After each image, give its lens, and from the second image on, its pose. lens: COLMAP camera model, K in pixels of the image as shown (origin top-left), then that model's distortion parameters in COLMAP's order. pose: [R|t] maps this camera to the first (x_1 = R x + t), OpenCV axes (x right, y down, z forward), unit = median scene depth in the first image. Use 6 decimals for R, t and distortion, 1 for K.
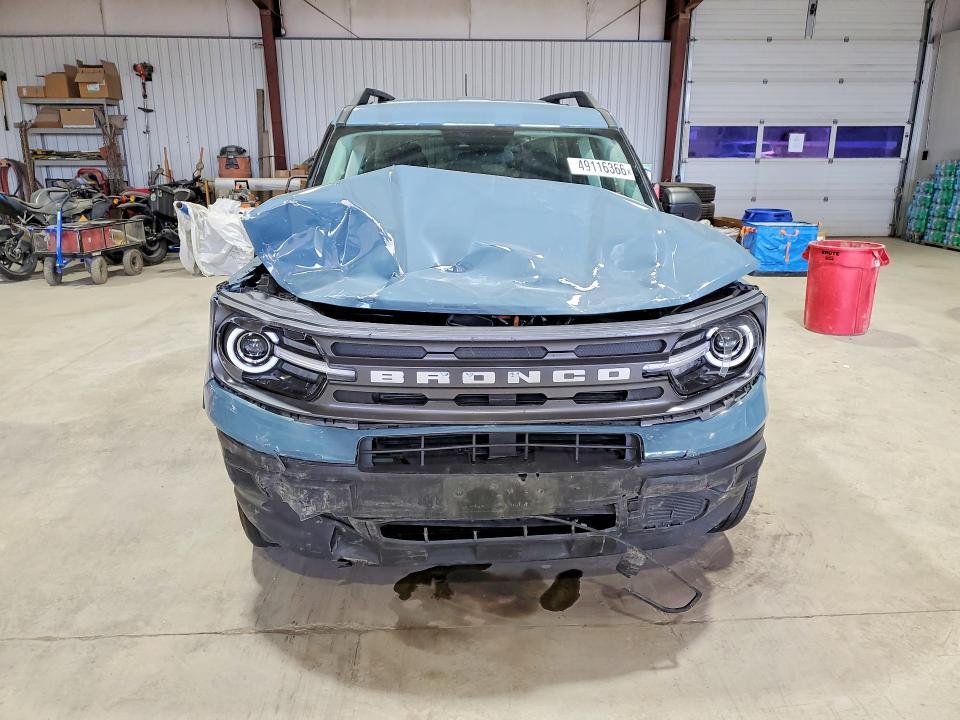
lens RADIAL K [[744.4, 0, 478.6], [0, 744.4, 336.4], [0, 0, 1]] dist [0.007108, 0.000198]
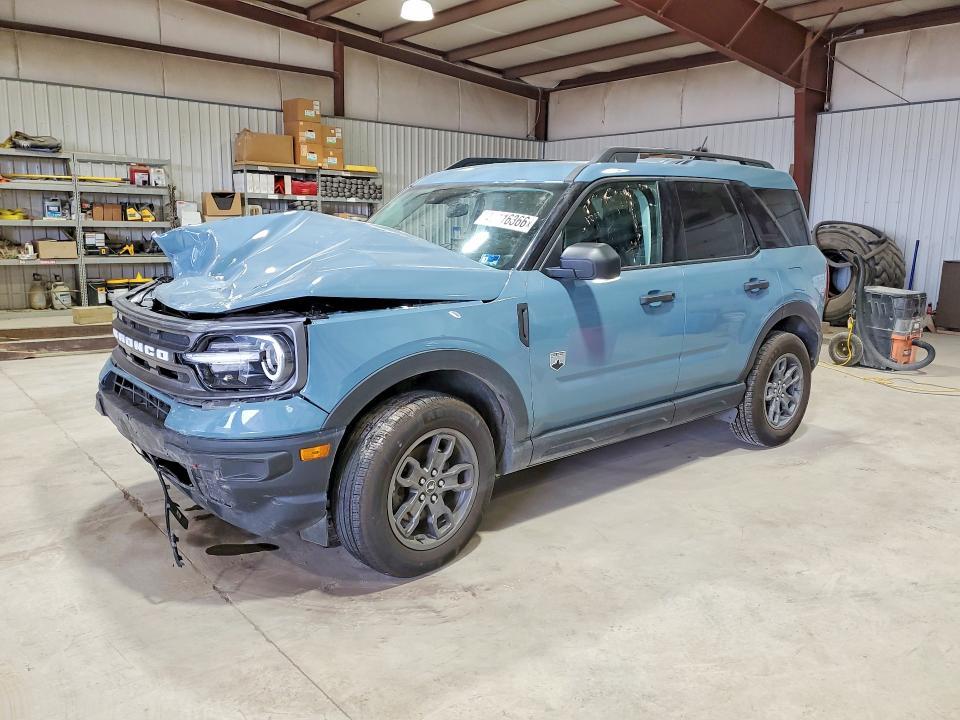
lens RADIAL K [[731.9, 0, 495.0], [0, 731.9, 332.7], [0, 0, 1]] dist [0.019256, -0.005813]
pose [[0.618713, 0.123789, -0.775803, 1.117690], [-0.206506, 0.978408, -0.008573, -0.071269], [0.757990, 0.165512, 0.630917, 0.444149]]
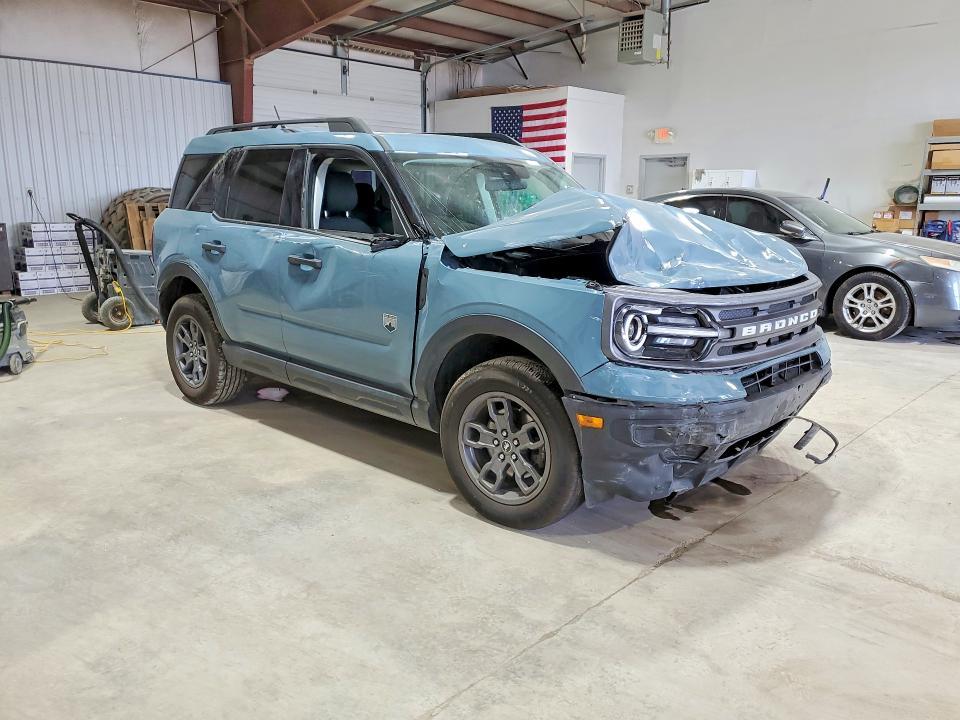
lens RADIAL K [[753.6, 0, 479.9], [0, 753.6, 346.8], [0, 0, 1]] dist [0.010546, 0.001316]
pose [[0.728641, -0.126151, 0.673178, -1.026835], [0.158035, 0.987335, 0.013967, -0.011024], [-0.666414, 0.096209, 0.739349, 0.208608]]
